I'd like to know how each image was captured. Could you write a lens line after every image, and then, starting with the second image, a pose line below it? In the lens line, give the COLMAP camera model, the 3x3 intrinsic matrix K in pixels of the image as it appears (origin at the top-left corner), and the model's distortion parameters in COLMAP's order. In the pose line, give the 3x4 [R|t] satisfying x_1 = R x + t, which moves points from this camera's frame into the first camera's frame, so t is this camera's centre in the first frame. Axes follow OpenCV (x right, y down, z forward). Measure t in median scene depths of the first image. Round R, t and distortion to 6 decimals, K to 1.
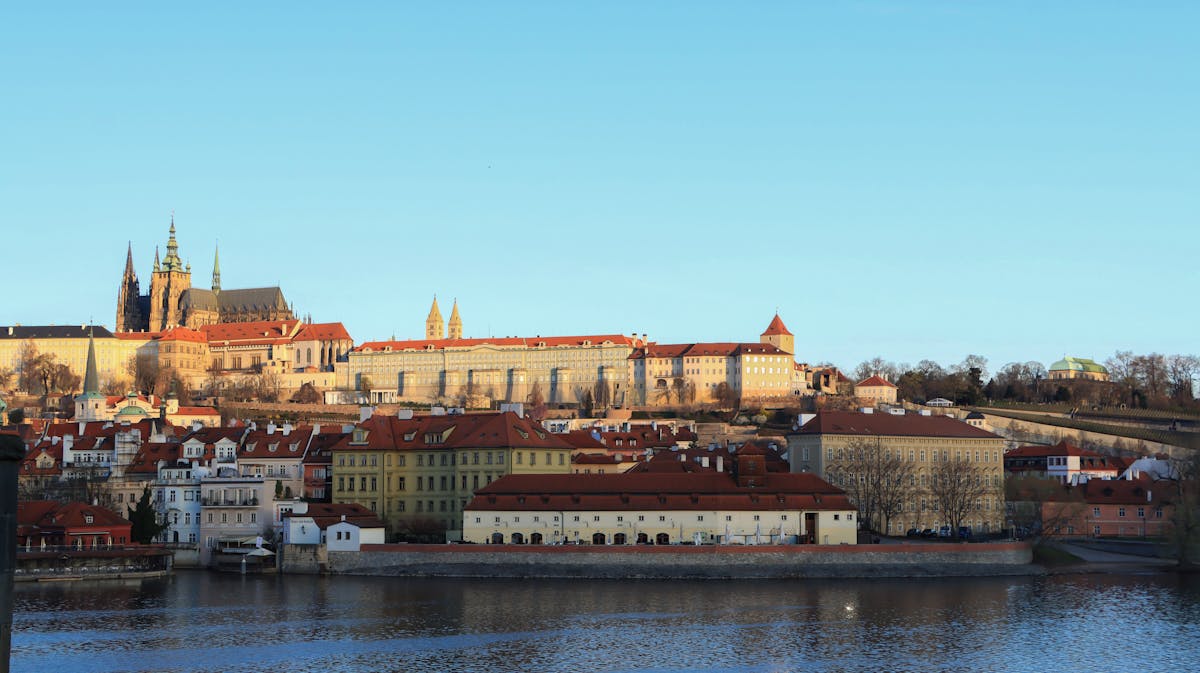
lens RADIAL K [[1927.7, 0, 600.0], [0, 1927.7, 336.5], [0, 0, 1]] dist [0.187150, 0.012756]
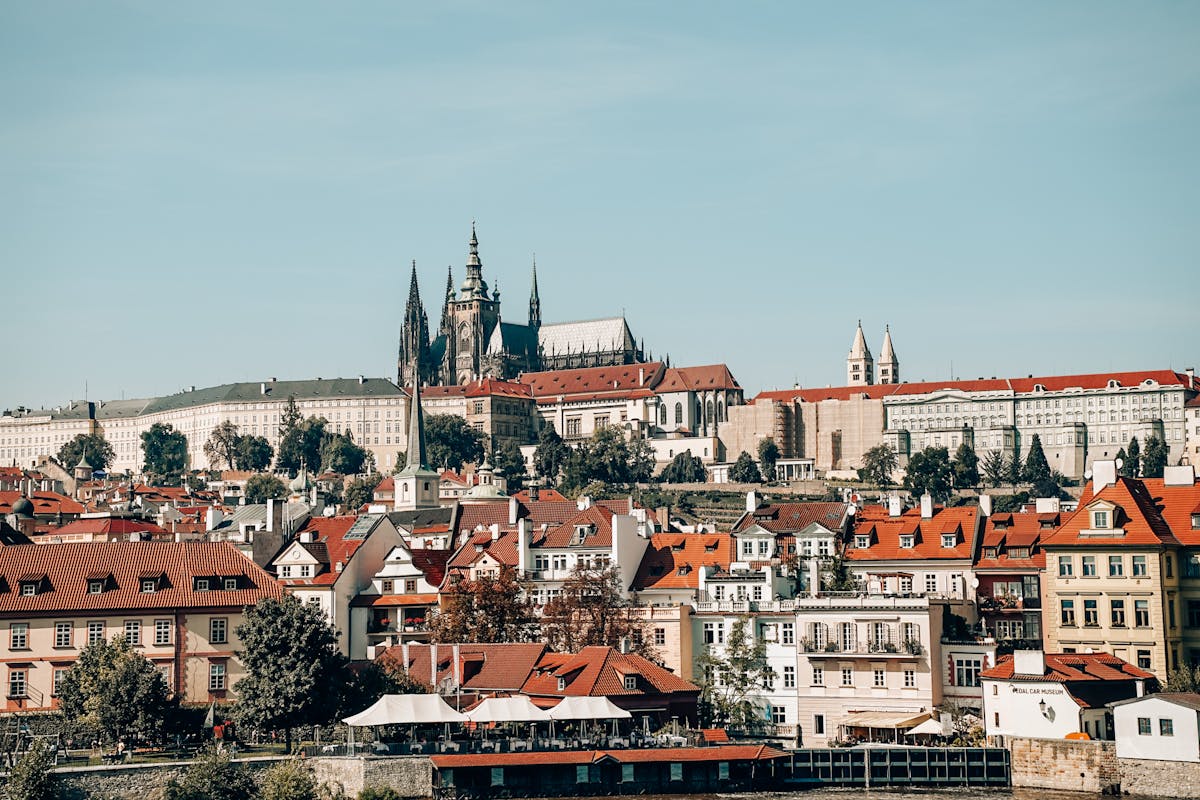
lens RADIAL K [[2518.4, 0, 600.0], [0, 2518.4, 400.0], [0, 0, 1]] dist [0.651200, 0.459335]
pose [[0.990240, -0.022027, -0.137621, -0.056862], [0.021868, 0.999757, -0.002666, 0.006995], [0.137647, -0.000370, 0.990481, 0.111512]]
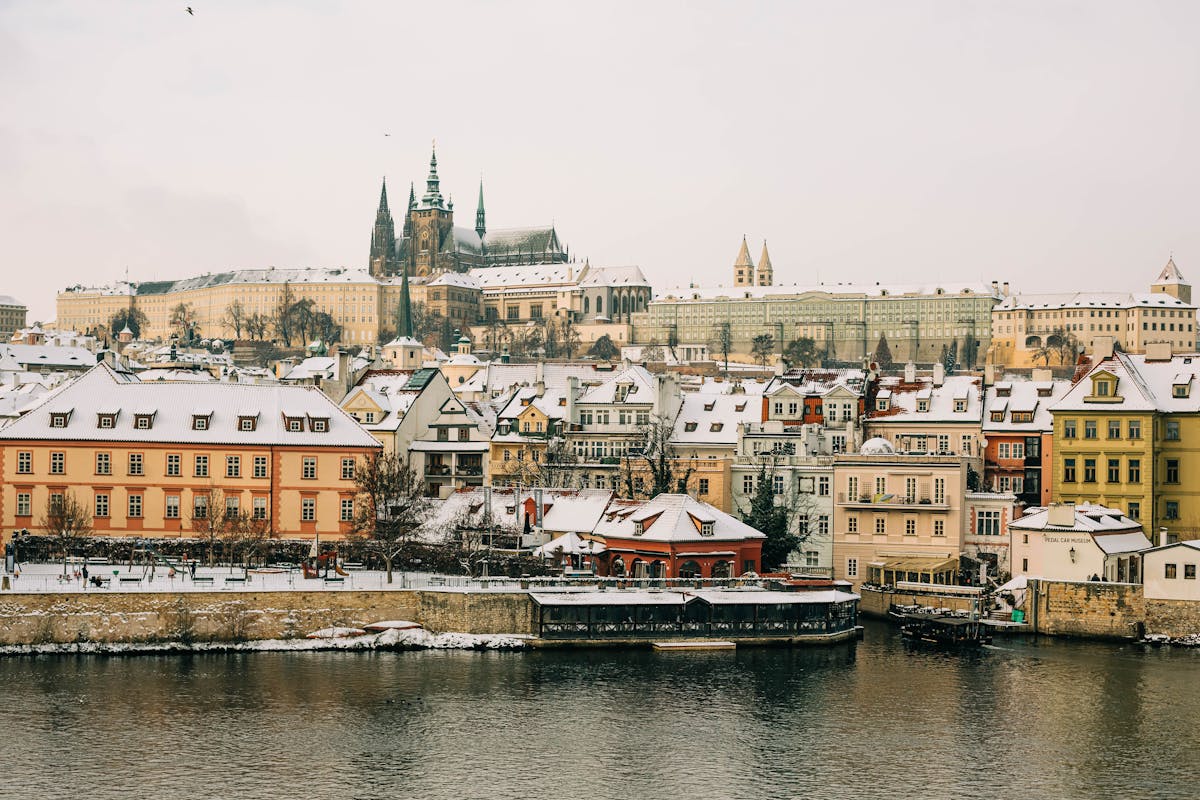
lens RADIAL K [[1942.0, 0, 600.0], [0, 1942.0, 400.0], [0, 0, 1]] dist [-0.090750, -0.082585]
pose [[0.996234, 0.013259, -0.085686, -0.079052], [-0.009085, 0.998762, 0.048915, 0.010279], [0.086228, -0.047952, 0.995121, 0.150232]]
